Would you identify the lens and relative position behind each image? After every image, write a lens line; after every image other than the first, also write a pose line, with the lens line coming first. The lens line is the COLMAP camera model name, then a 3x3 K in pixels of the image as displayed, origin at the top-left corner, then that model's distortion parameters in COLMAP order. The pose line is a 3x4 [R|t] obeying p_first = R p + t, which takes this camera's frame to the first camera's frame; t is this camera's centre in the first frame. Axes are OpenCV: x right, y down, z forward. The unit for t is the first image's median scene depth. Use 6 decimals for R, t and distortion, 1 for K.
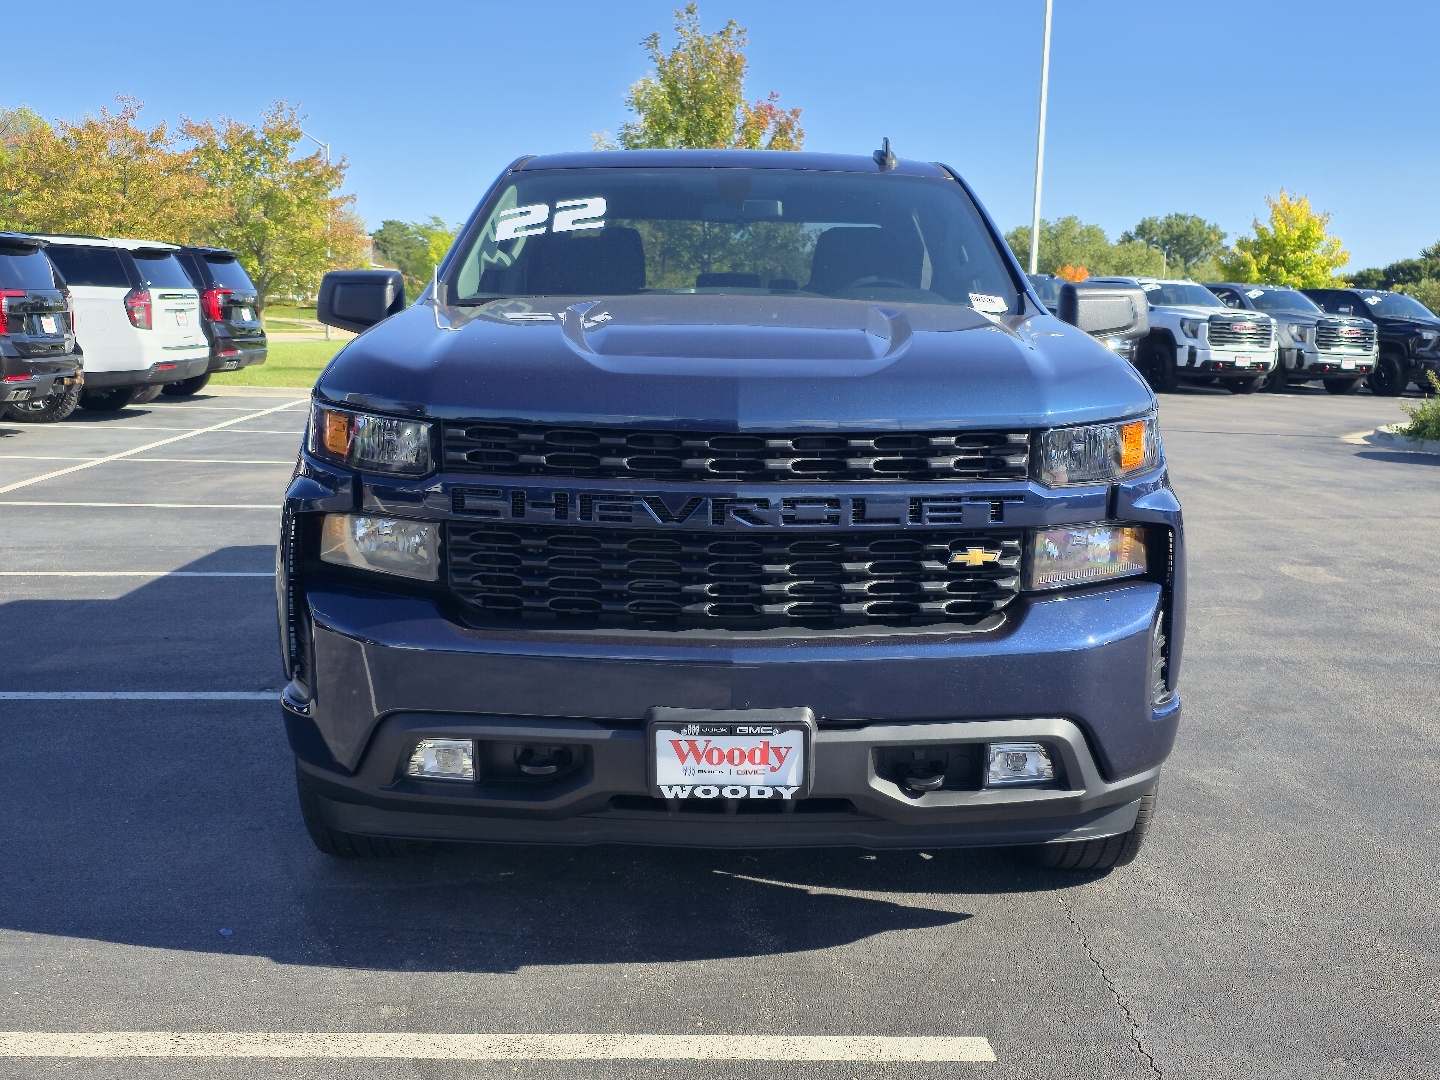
lens RADIAL K [[1569.6, 0, 720.0], [0, 1569.6, 540.0], [0, 0, 1]] dist [0.025687, -0.010366]
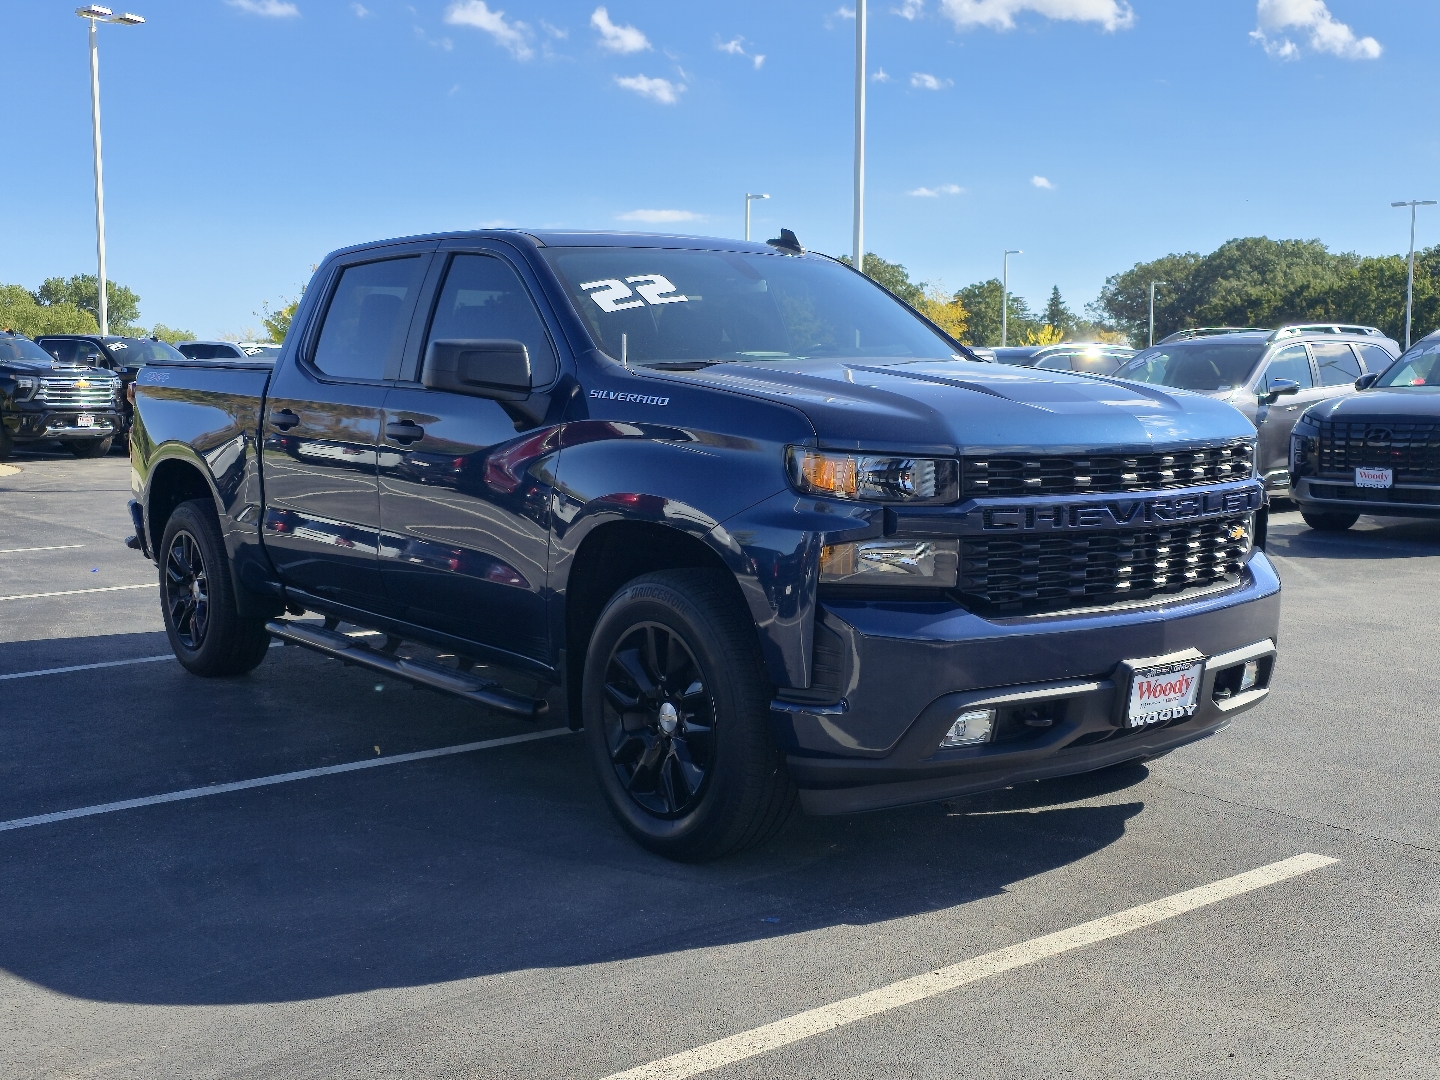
lens RADIAL K [[1569.6, 0, 720.0], [0, 1569.6, 540.0], [0, 0, 1]] dist [0.025687, -0.010366]
pose [[0.823910, -0.080824, 0.560927, -1.045540], [0.100181, 0.994962, -0.003785, -0.024475], [-0.557795, 0.059313, 0.827857, 0.074164]]
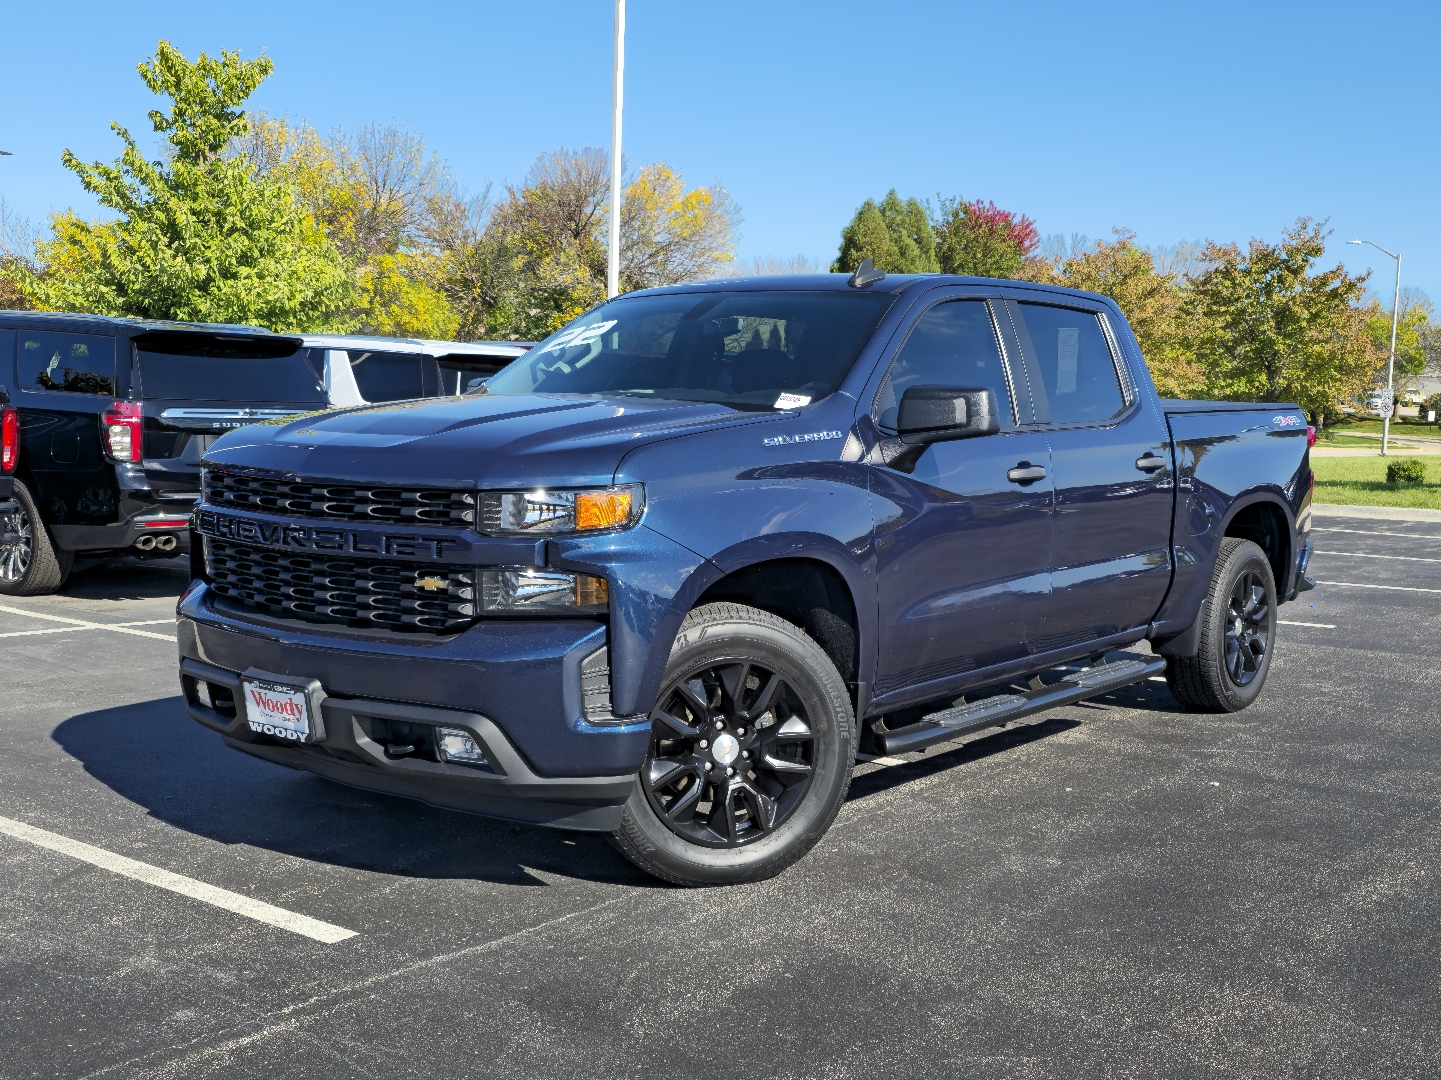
lens RADIAL K [[1570.7, 0, 720.5], [0, 1570.7, 540.0], [0, 0, 1]] dist [0.025687, -0.010366]
pose [[0.765136, 0.054731, -0.641539, 1.213740], [-0.101321, 0.994201, -0.036024, -0.003052], [0.635847, 0.092565, 0.766244, 0.135157]]
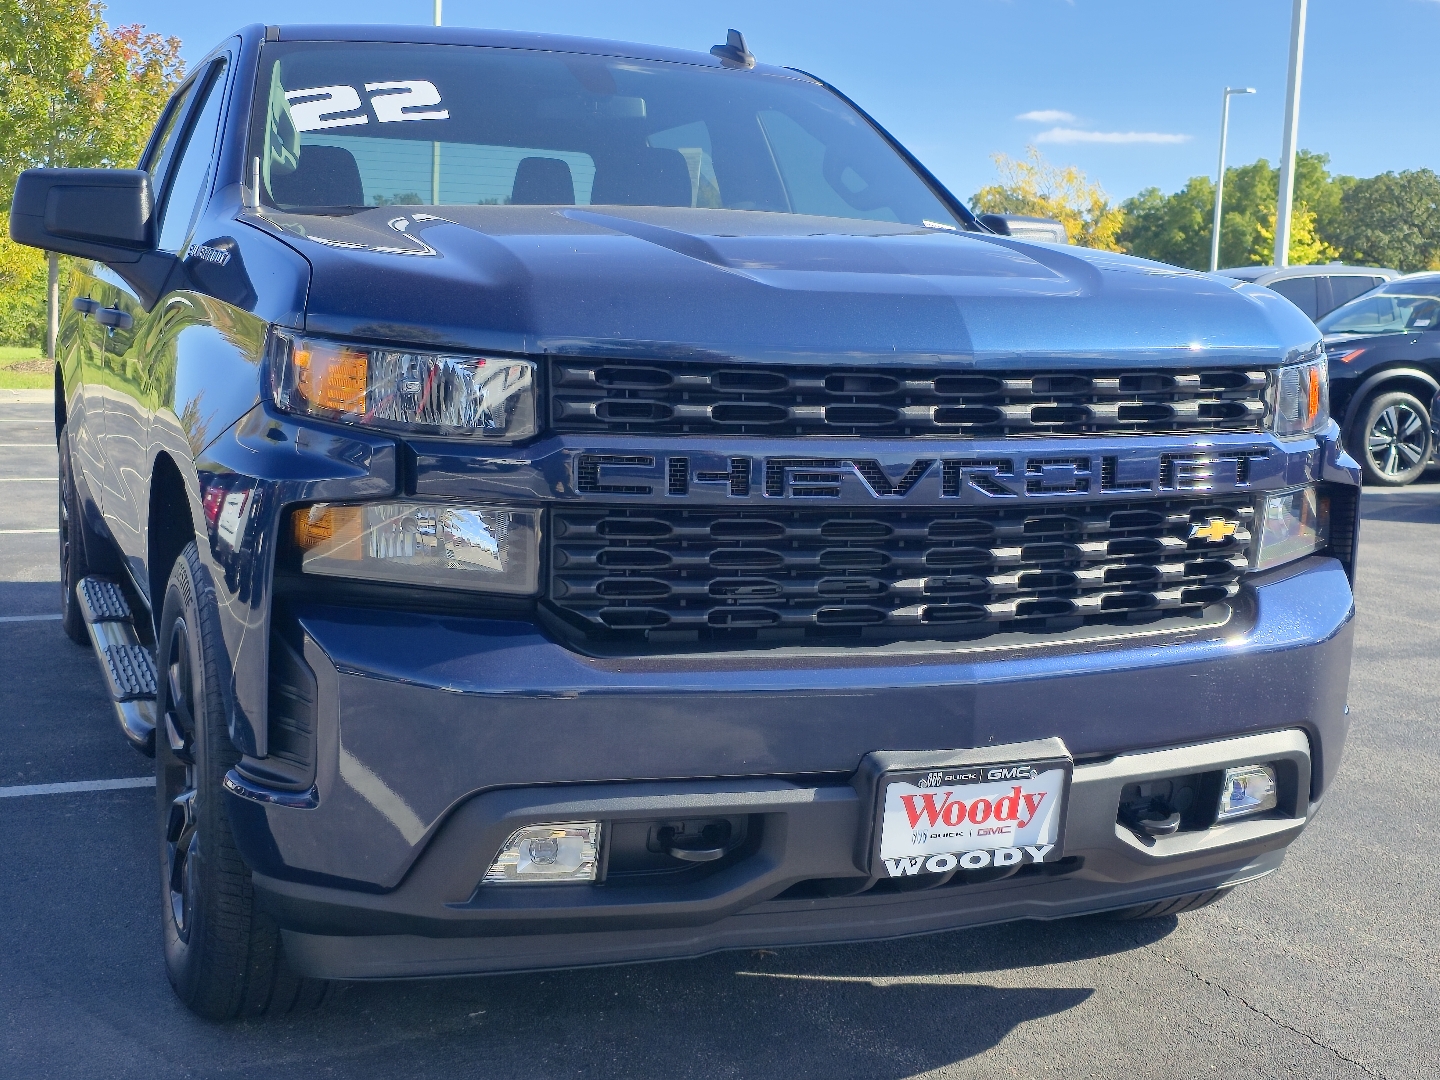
lens RADIAL K [[1830.3, 0, 699.1], [0, 1830.3, 540.0], [0, 0, 1]] dist [0.013935, 0.008818]
pose [[0.945349, -0.037089, 0.323945, -0.377821], [0.039272, 0.999229, -0.000199, 0.006042], [-0.323687, 0.012910, 0.946076, 0.225951]]
